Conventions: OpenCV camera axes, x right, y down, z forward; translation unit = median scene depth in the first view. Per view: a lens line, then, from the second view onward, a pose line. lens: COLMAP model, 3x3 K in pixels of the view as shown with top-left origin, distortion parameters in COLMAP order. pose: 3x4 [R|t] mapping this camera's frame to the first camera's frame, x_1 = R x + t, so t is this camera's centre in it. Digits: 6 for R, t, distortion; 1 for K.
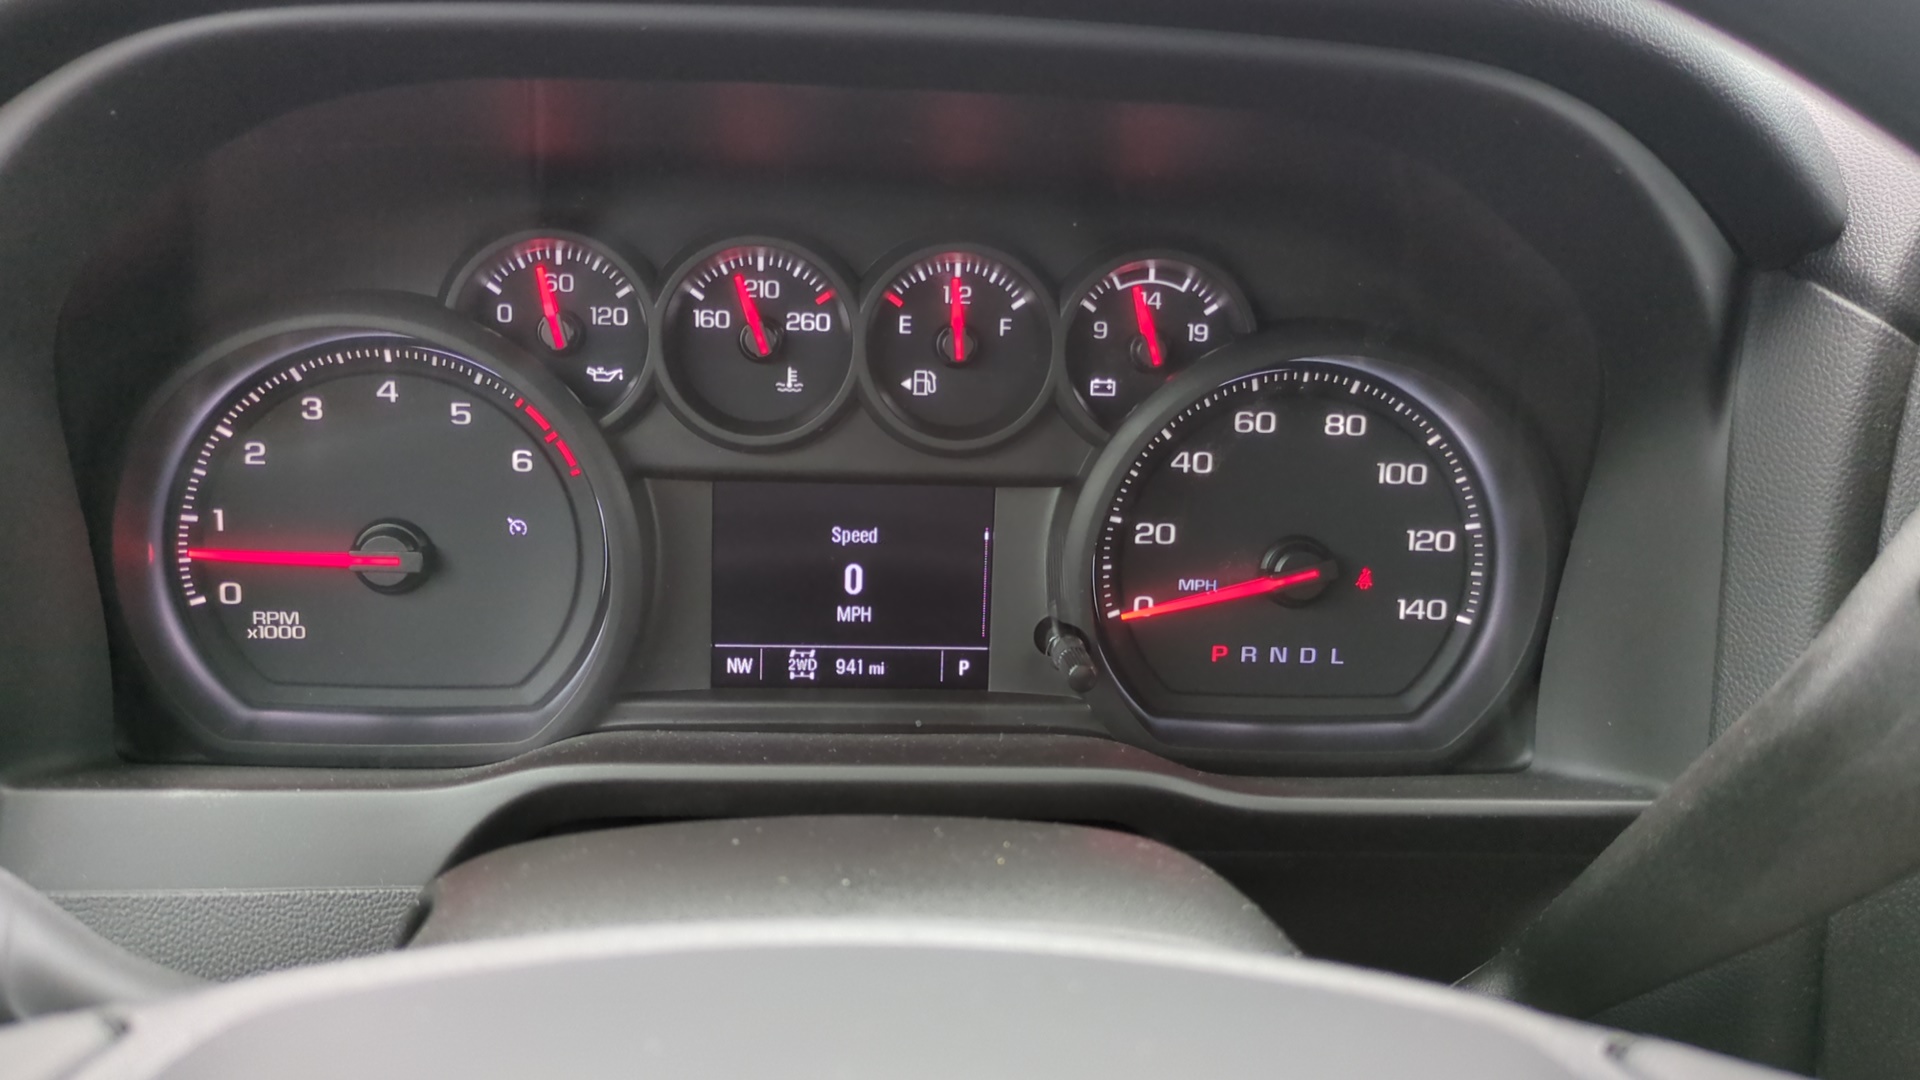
lens RADIAL K [[1658.3, 0, 955.8], [0, 1658.3, 534.4], [0, 0, 1]] dist [0.045220, -0.045595]
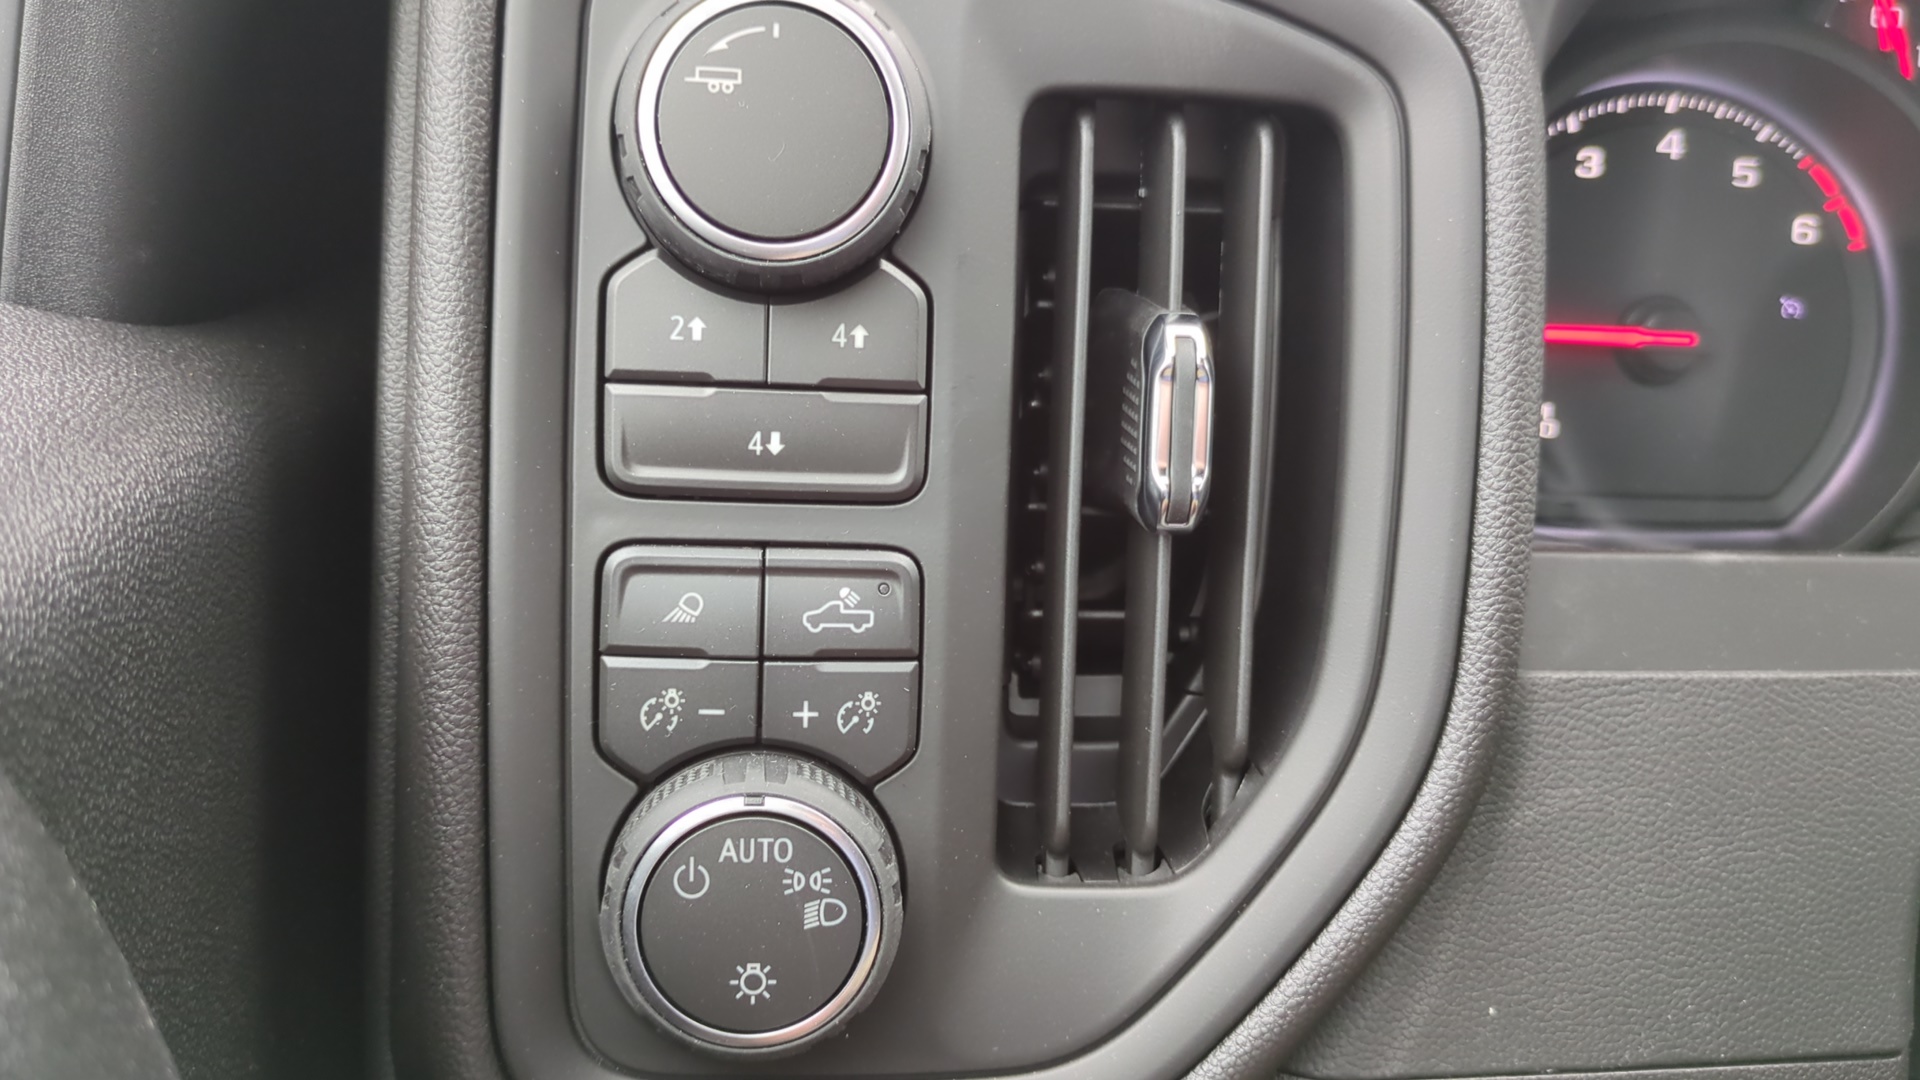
lens RADIAL K [[1658.3, 0, 955.8], [0, 1658.3, 534.4], [0, 0, 1]] dist [0.045220, -0.045595]
pose [[0.996257, -0.000456, 0.086438, -0.787448], [0.005332, 0.998406, -0.056194, 0.163003], [-0.086275, 0.056444, 0.994671, 0.179898]]
